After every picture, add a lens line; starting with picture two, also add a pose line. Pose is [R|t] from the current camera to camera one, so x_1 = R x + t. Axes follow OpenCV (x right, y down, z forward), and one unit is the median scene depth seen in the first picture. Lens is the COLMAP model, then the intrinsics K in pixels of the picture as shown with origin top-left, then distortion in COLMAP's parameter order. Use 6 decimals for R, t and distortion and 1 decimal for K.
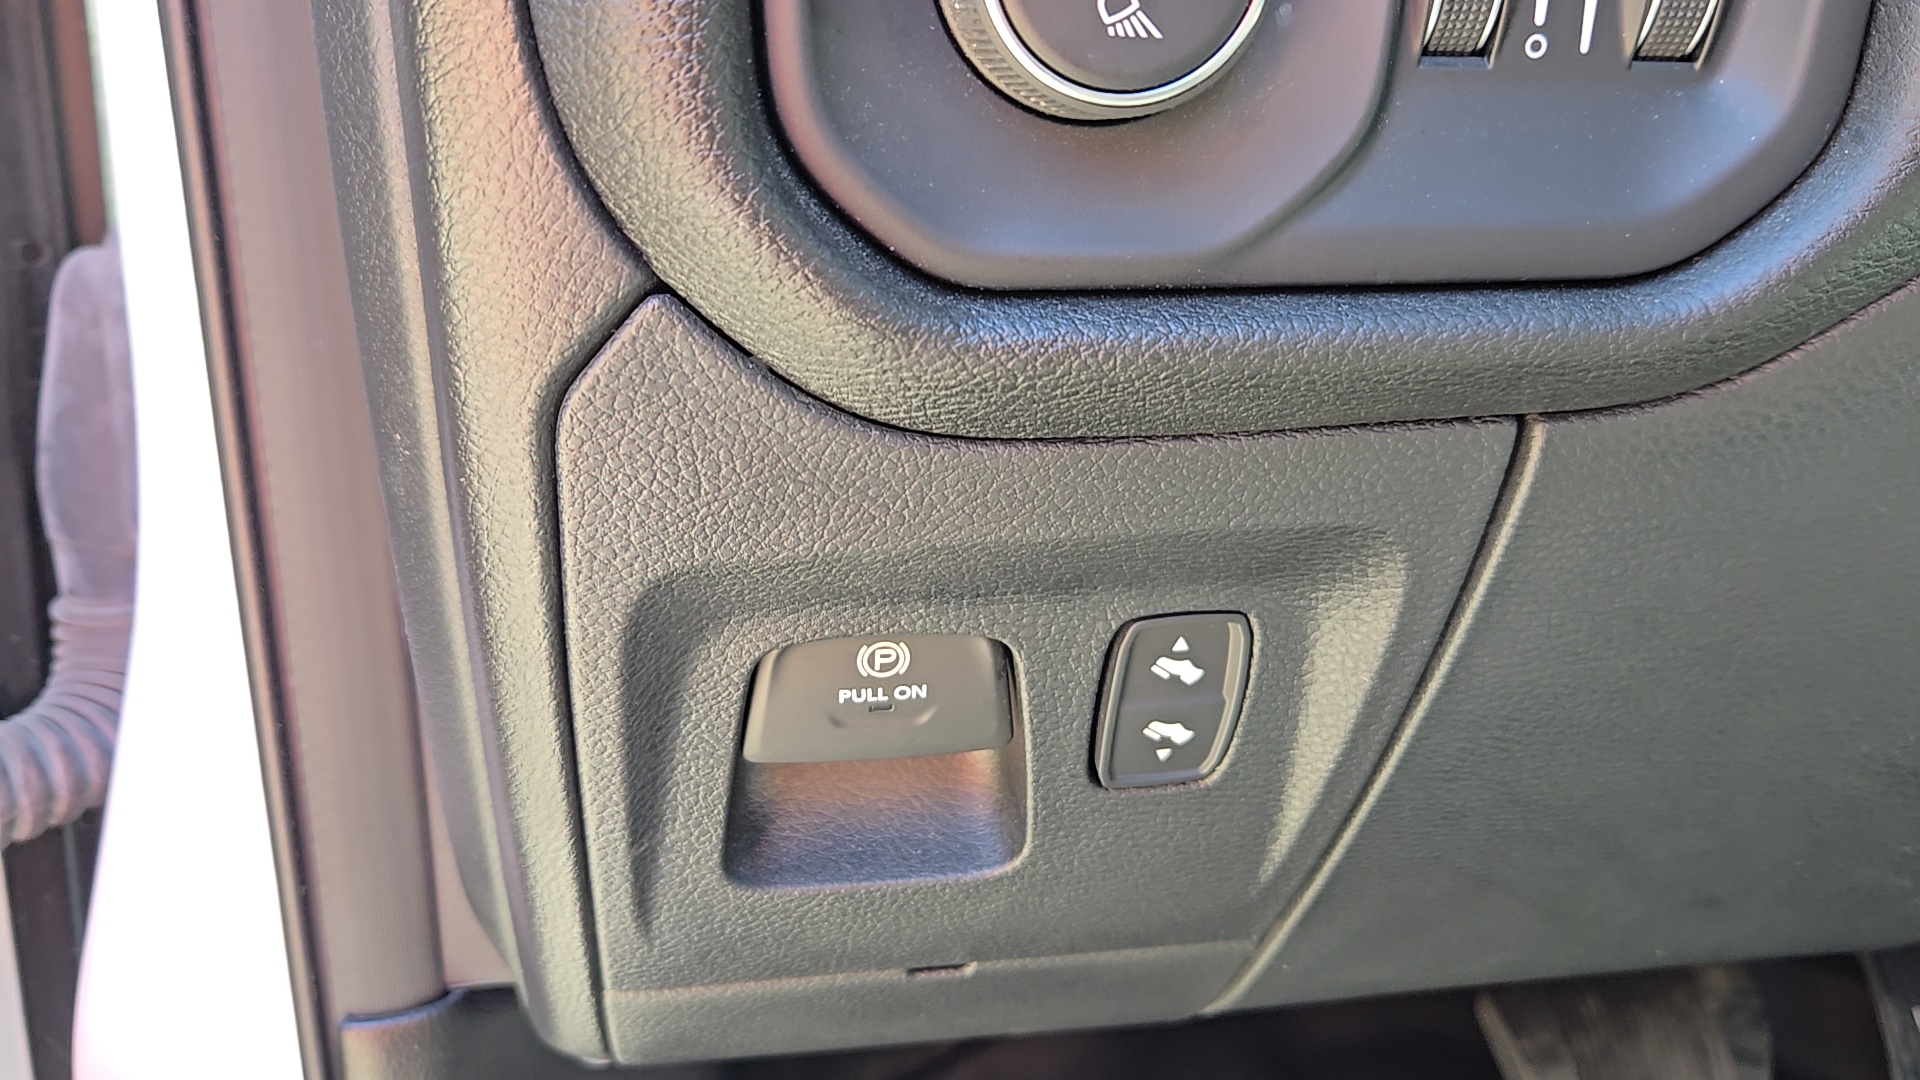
lens RADIAL K [[1597.2, 0, 960.7], [0, 1597.2, 544.2], [0, 0, 1]] dist [-0.029947, 0.005532]
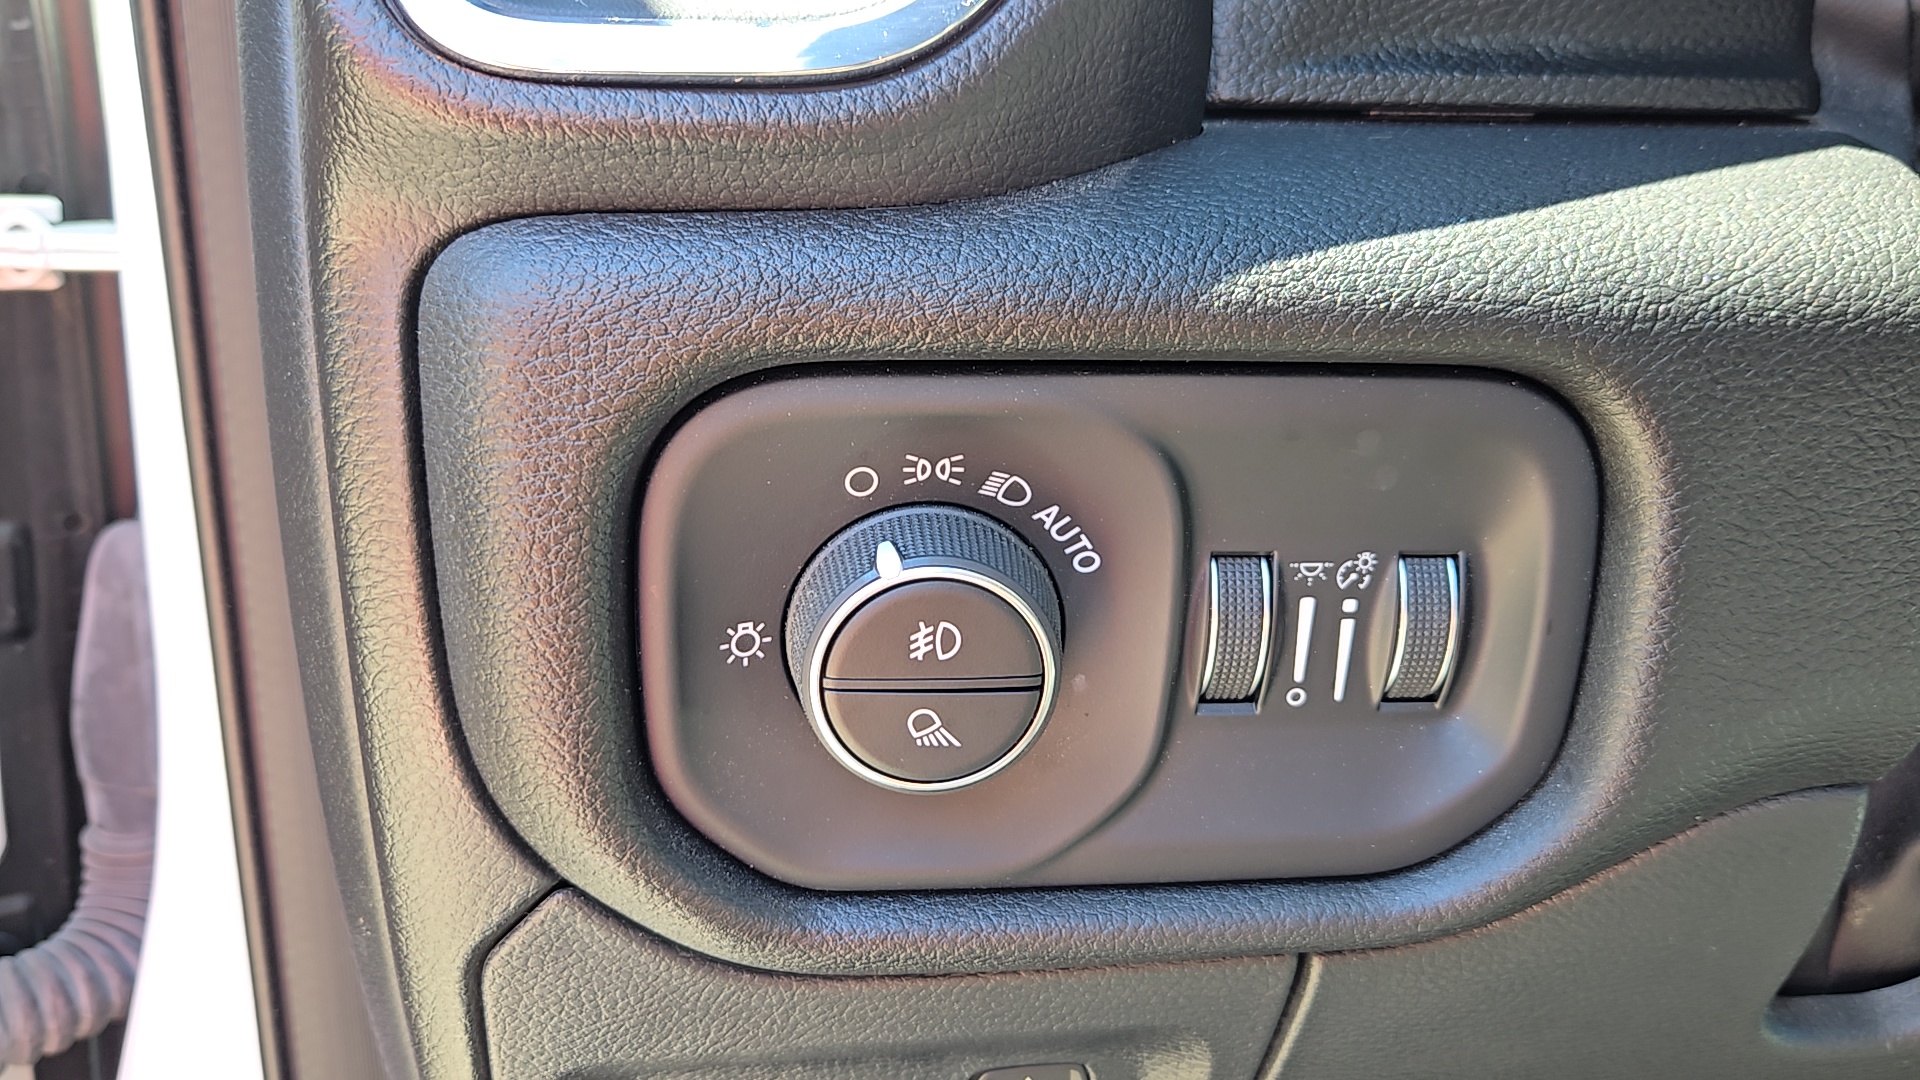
lens RADIAL K [[1597.2, 0, 960.7], [0, 1597.2, 544.2], [0, 0, 1]] dist [-0.029947, 0.005532]
pose [[0.999332, 0.028855, -0.022405, 0.130186], [-0.028919, 0.999579, -0.002501, -0.410682], [0.022323, 0.003148, 0.999746, -0.206968]]
